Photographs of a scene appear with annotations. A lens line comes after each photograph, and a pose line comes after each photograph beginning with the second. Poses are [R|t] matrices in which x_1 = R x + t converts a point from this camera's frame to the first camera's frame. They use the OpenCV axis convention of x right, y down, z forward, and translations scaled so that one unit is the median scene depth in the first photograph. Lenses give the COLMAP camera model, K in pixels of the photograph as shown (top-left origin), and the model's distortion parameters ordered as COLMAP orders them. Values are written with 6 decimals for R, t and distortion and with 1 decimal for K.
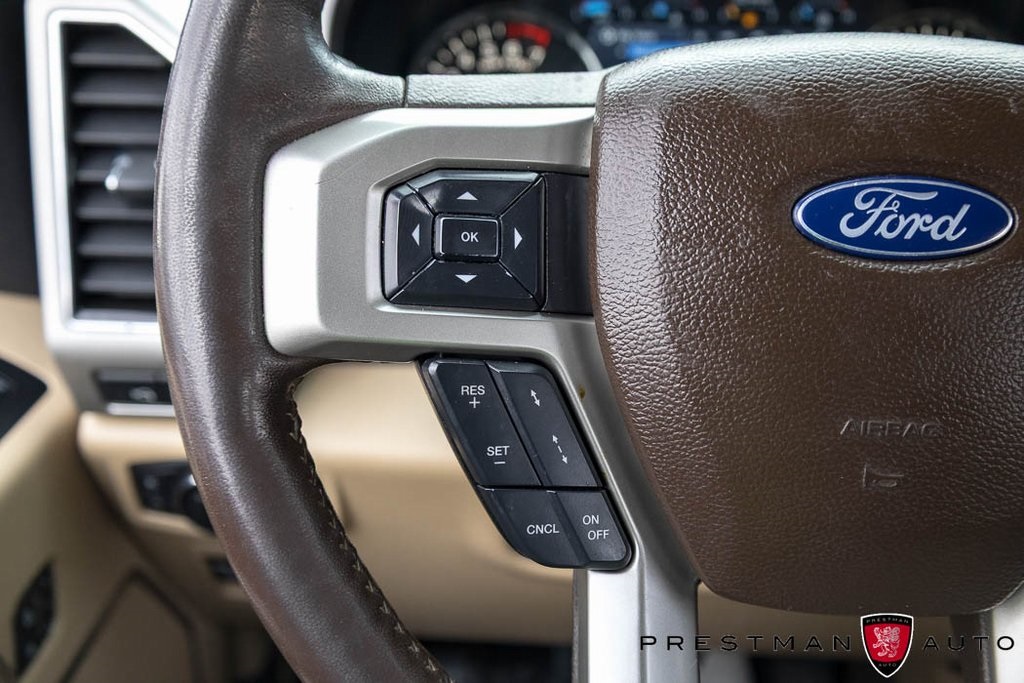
lens RADIAL K [[1046.4, 0, 480.3], [0, 1046.4, 342.9], [0, 0, 1]] dist [0.027269, -0.003513]
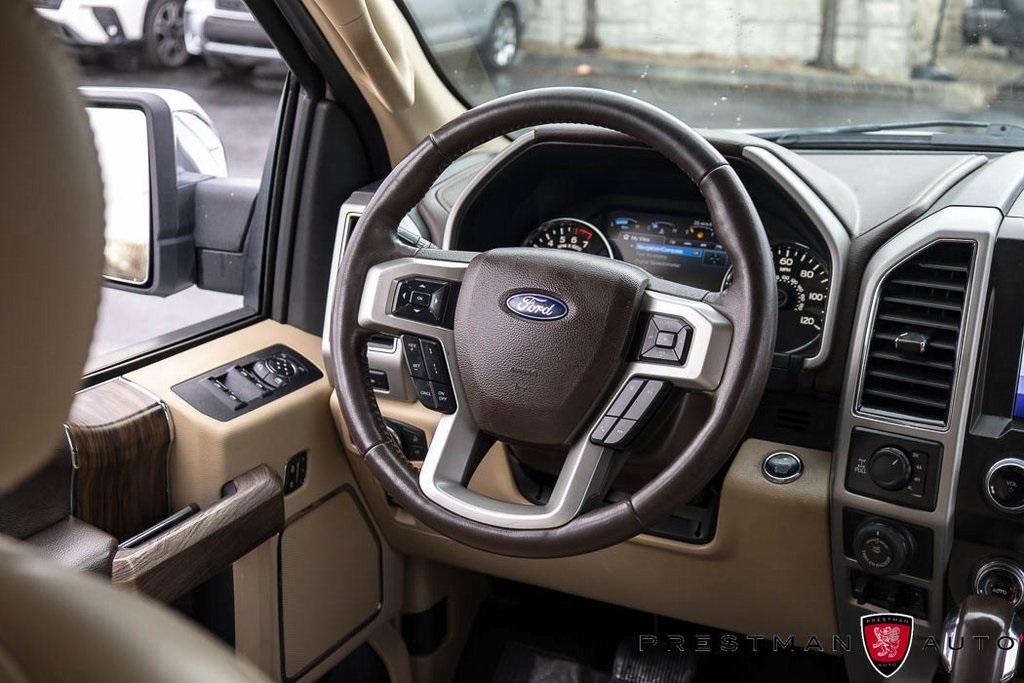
lens RADIAL K [[1346.1, 0, 512.0], [0, 1346.1, 341.5], [0, 0, 1]] dist [-0.002572, 0.014802]
pose [[0.930068, 0.125553, -0.345268, 1.768408], [-0.181092, 0.974363, -0.133501, 0.550894], [0.319655, 0.186690, 0.928961, -2.843397]]
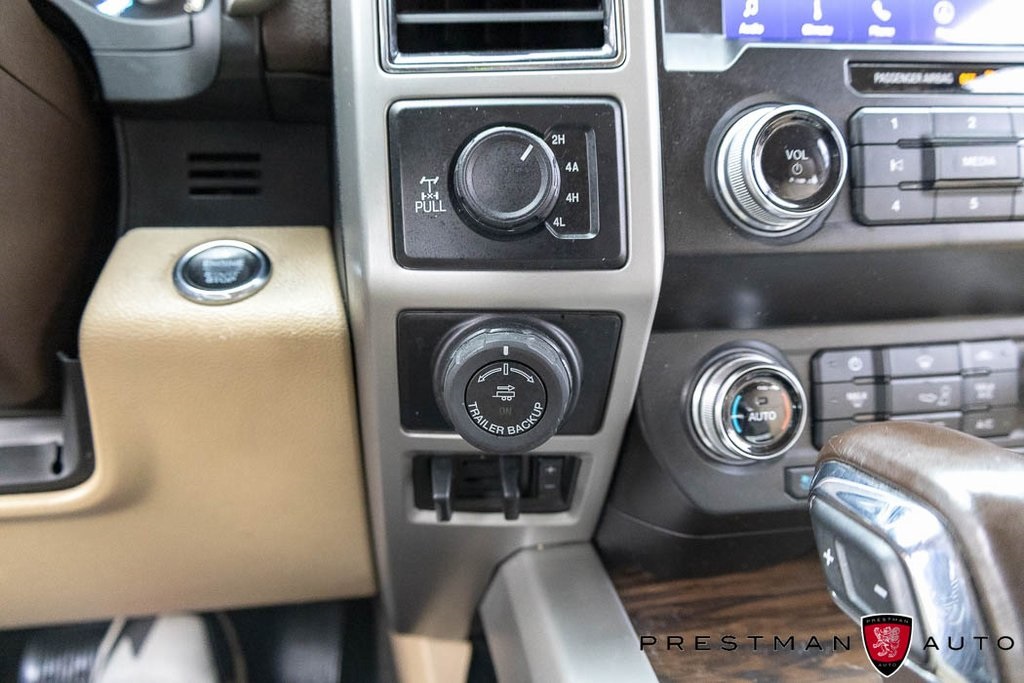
lens RADIAL K [[775.5, 0, 512.1], [0, 775.5, 336.4], [0, 0, 1]] dist [-0.023400, 0.000731]
pose [[0.970081, -0.064598, 0.234031, 1.231817], [0.096421, 0.987181, -0.127189, 0.470904], [-0.222814, 0.145949, 0.963874, 0.650246]]
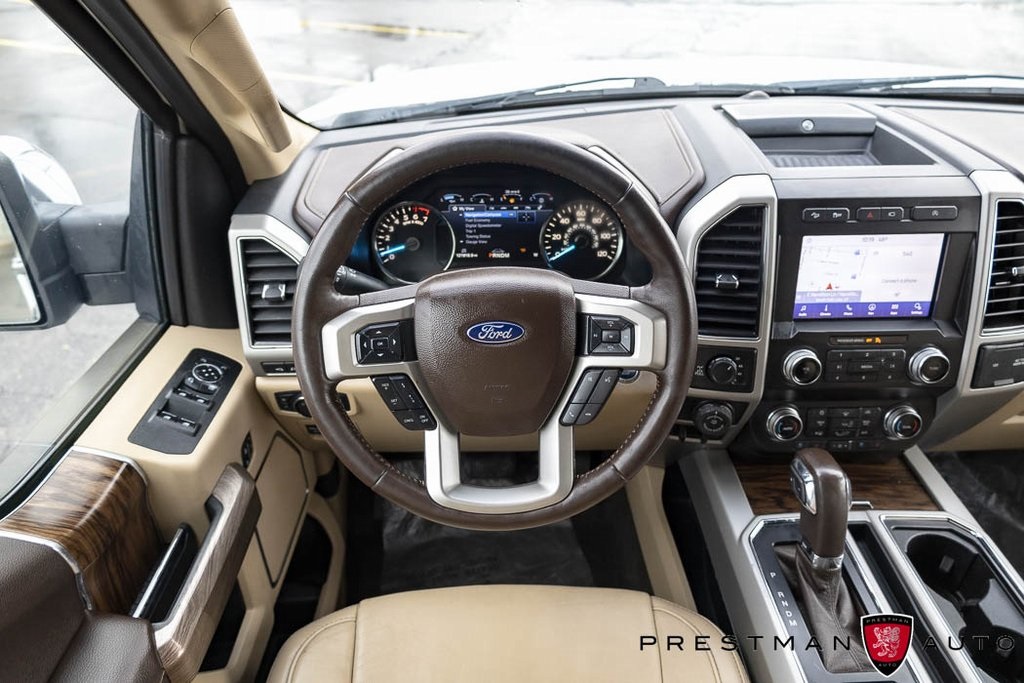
lens RADIAL K [[660.2, 0, 512.0], [0, 660.2, 341.5], [0, 0, 1]] dist [-0.001449, 0.003865]
pose [[0.995726, -0.045498, 0.080368, 0.265887], [0.035535, 0.991978, 0.121311, -0.375157], [-0.085242, -0.117937, 0.989356, -1.339205]]
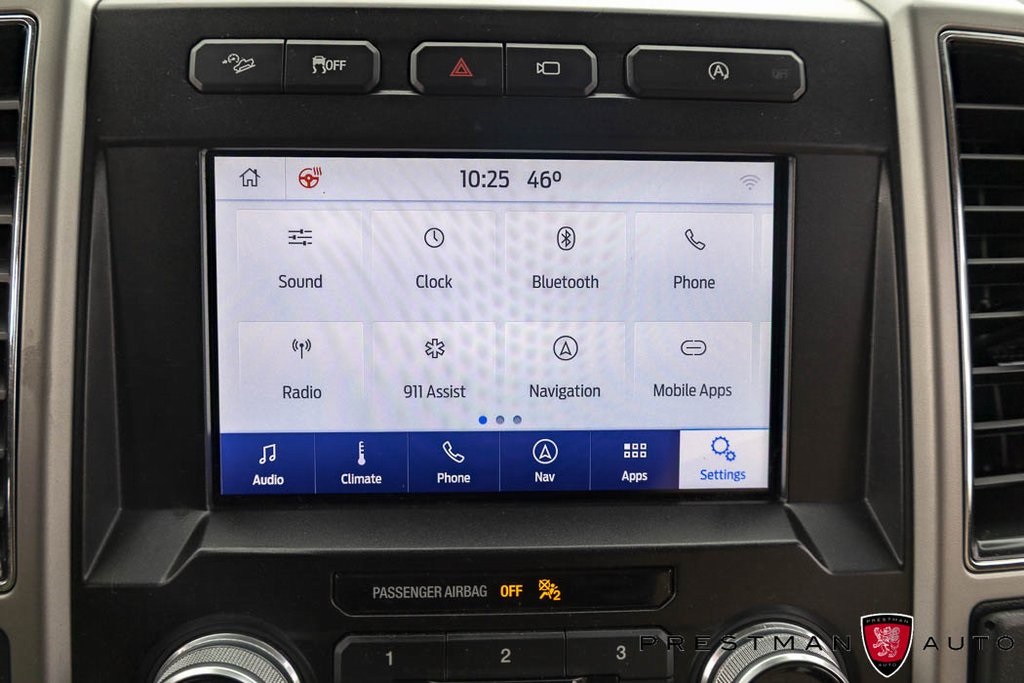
lens RADIAL K [[787.7, 0, 512.0], [0, 787.7, 341.5], [0, 0, 1]] dist [-0.028608, 0.003073]
pose [[0.990478, -0.011357, 0.137200, 2.014467], [0.030225, 0.990215, -0.136238, -0.106246], [-0.134310, 0.139088, 0.981130, 0.642641]]
